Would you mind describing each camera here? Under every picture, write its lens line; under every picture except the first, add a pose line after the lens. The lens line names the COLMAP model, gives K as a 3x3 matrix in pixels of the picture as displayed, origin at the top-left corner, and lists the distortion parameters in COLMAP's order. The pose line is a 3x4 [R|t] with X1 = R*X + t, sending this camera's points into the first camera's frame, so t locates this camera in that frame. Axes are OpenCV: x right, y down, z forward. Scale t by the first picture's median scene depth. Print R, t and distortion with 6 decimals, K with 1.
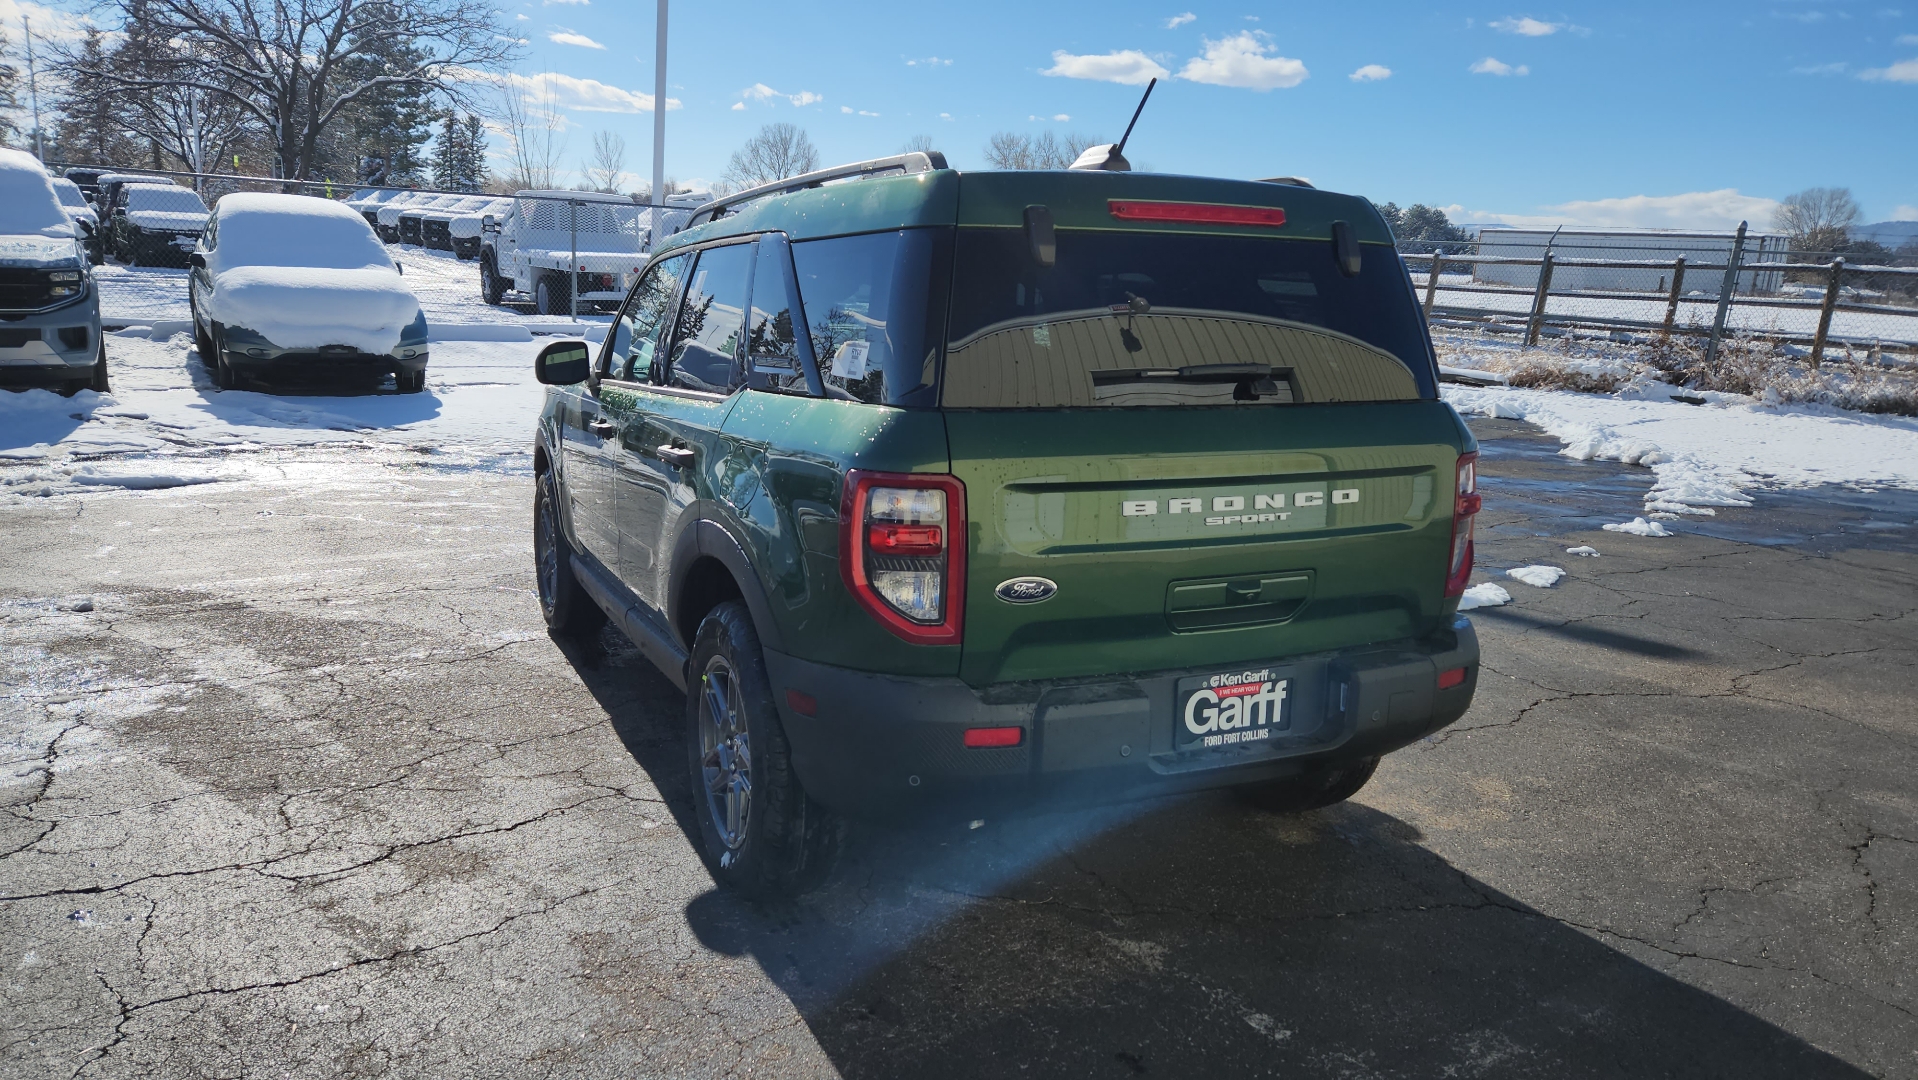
lens RADIAL K [[1277.8, 0, 911.8], [0, 1277.8, 539.3], [0, 0, 1]] dist [0.066874, -0.051014]
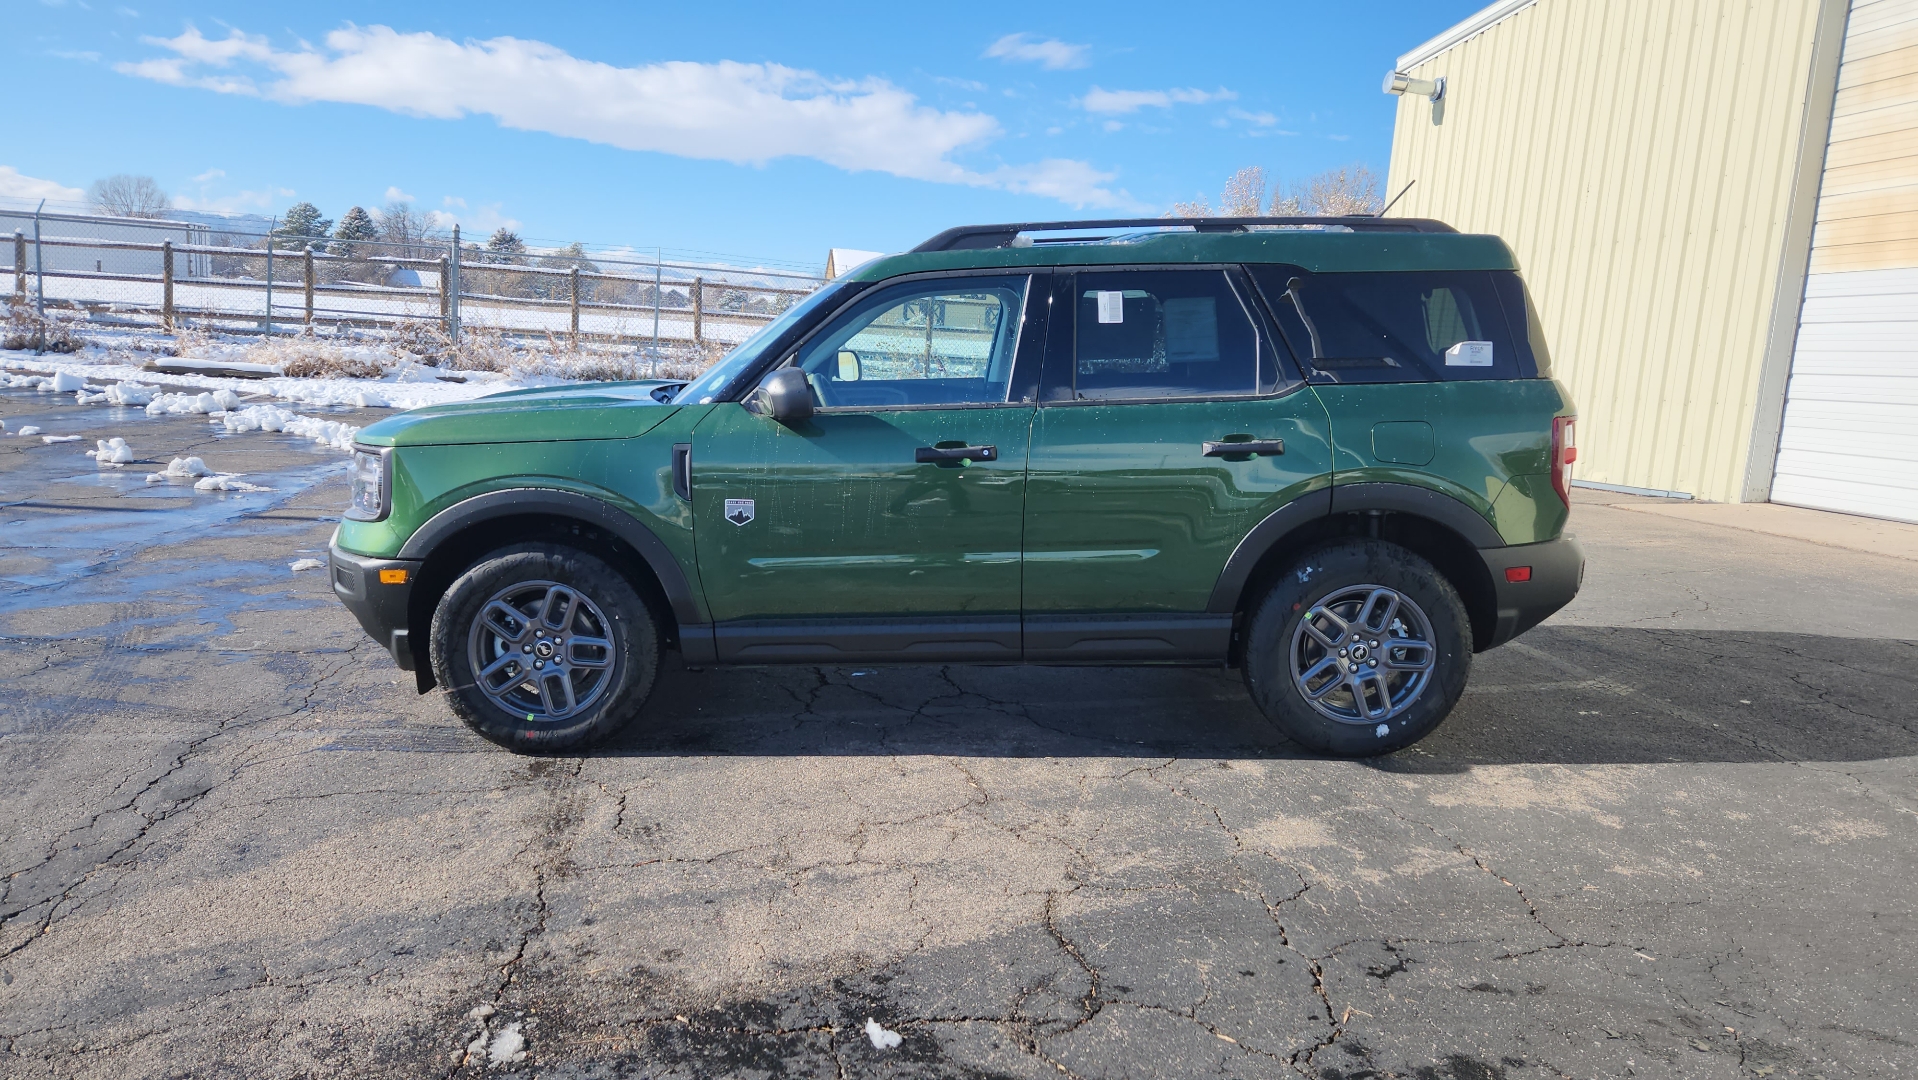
lens RADIAL K [[1278.6, 0, 945.7], [0, 1278.6, 515.5], [0, 0, 1]] dist [0.077446, -0.064187]
pose [[0.400472, -0.162559, 0.901774, -1.695270], [0.167232, 0.980575, 0.102497, -0.210632], [-0.900920, 0.109758, 0.419877, 0.913172]]
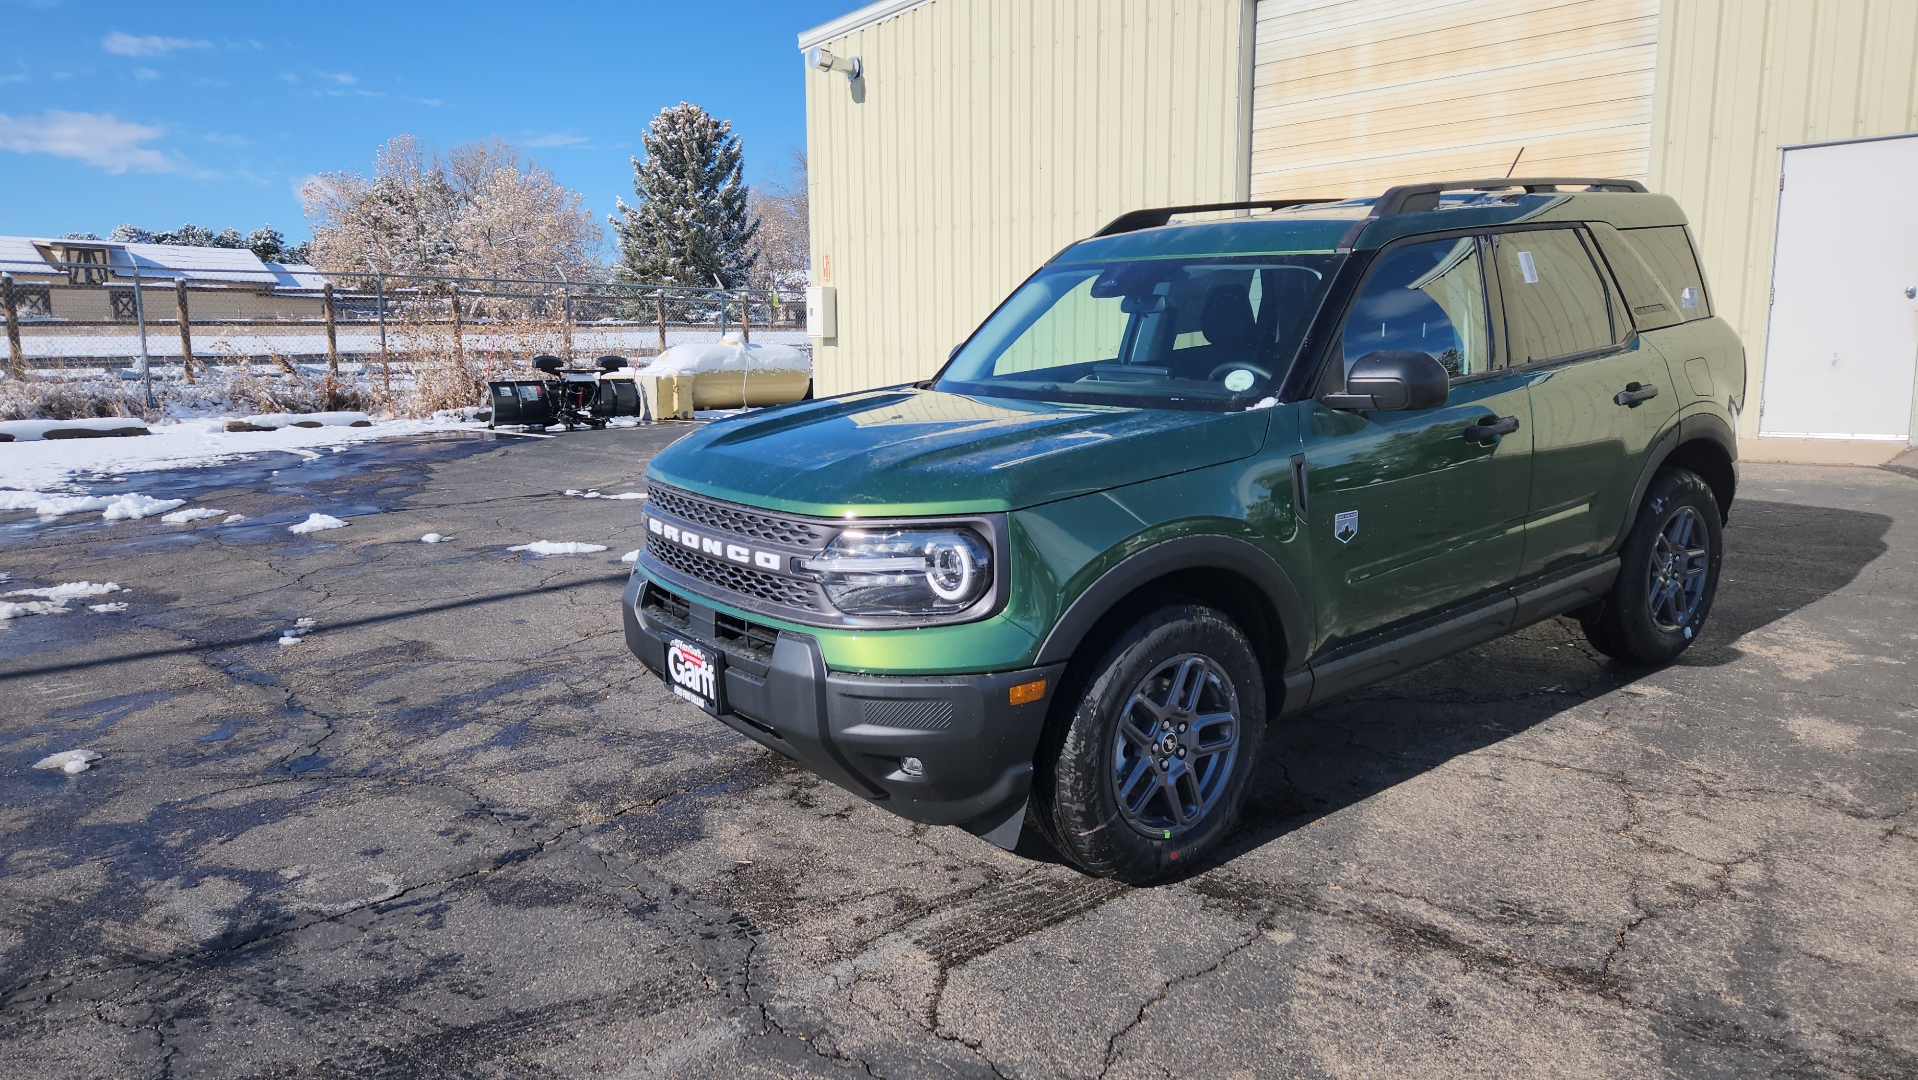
lens RADIAL K [[1272.7, 0, 940.6], [0, 1272.7, 529.0], [0, 0, 1]] dist [0.089601, -0.079399]
pose [[-0.225033, -0.203534, 0.952856, -1.564062], [0.207721, 0.945435, 0.251006, -0.496319], [-0.951952, 0.254412, -0.170476, 2.329064]]
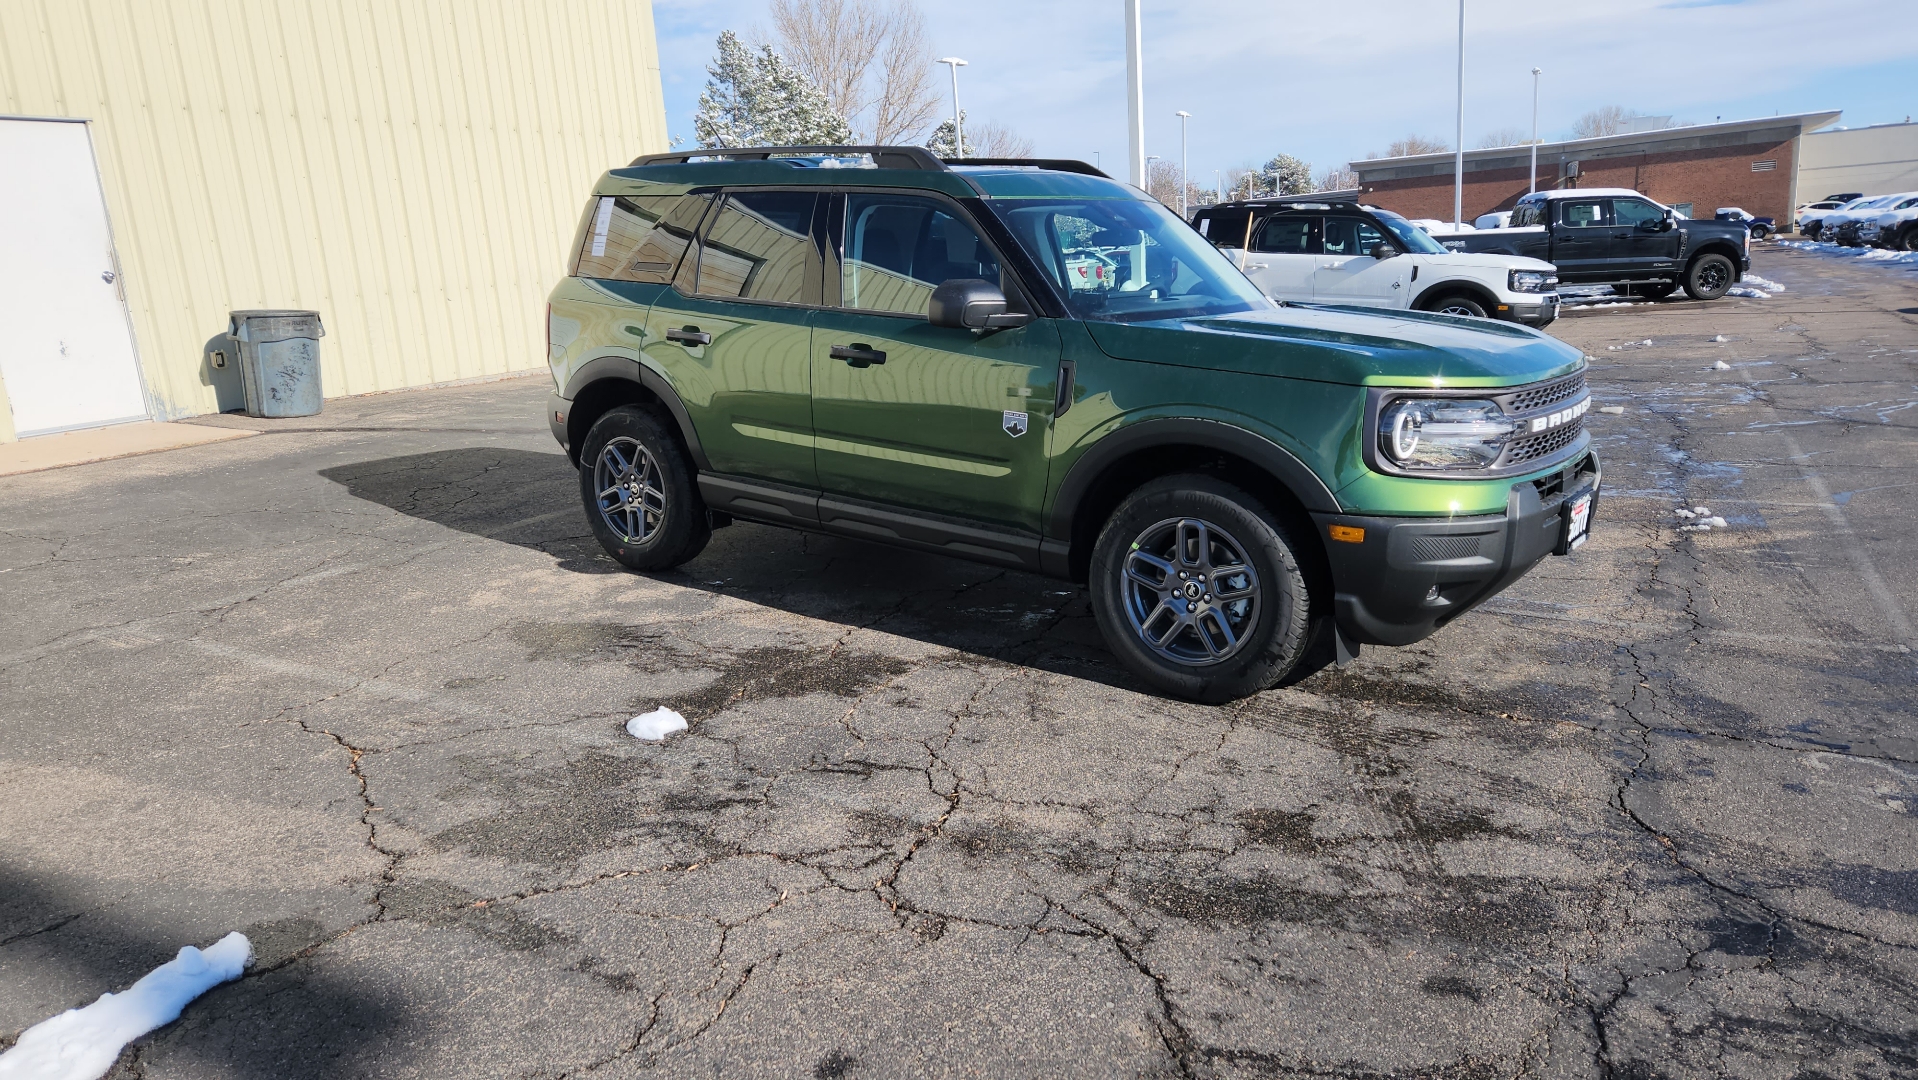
lens RADIAL K [[1268.8, 0, 929.5], [0, 1268.8, 554.8], [0, 0, 1]] dist [0.072485, -0.062976]
pose [[-0.883977, 0.092291, -0.458331, 0.926957], [-0.102218, 0.918455, 0.382089, -0.561242], [0.456220, 0.384608, -0.802459, 3.228739]]
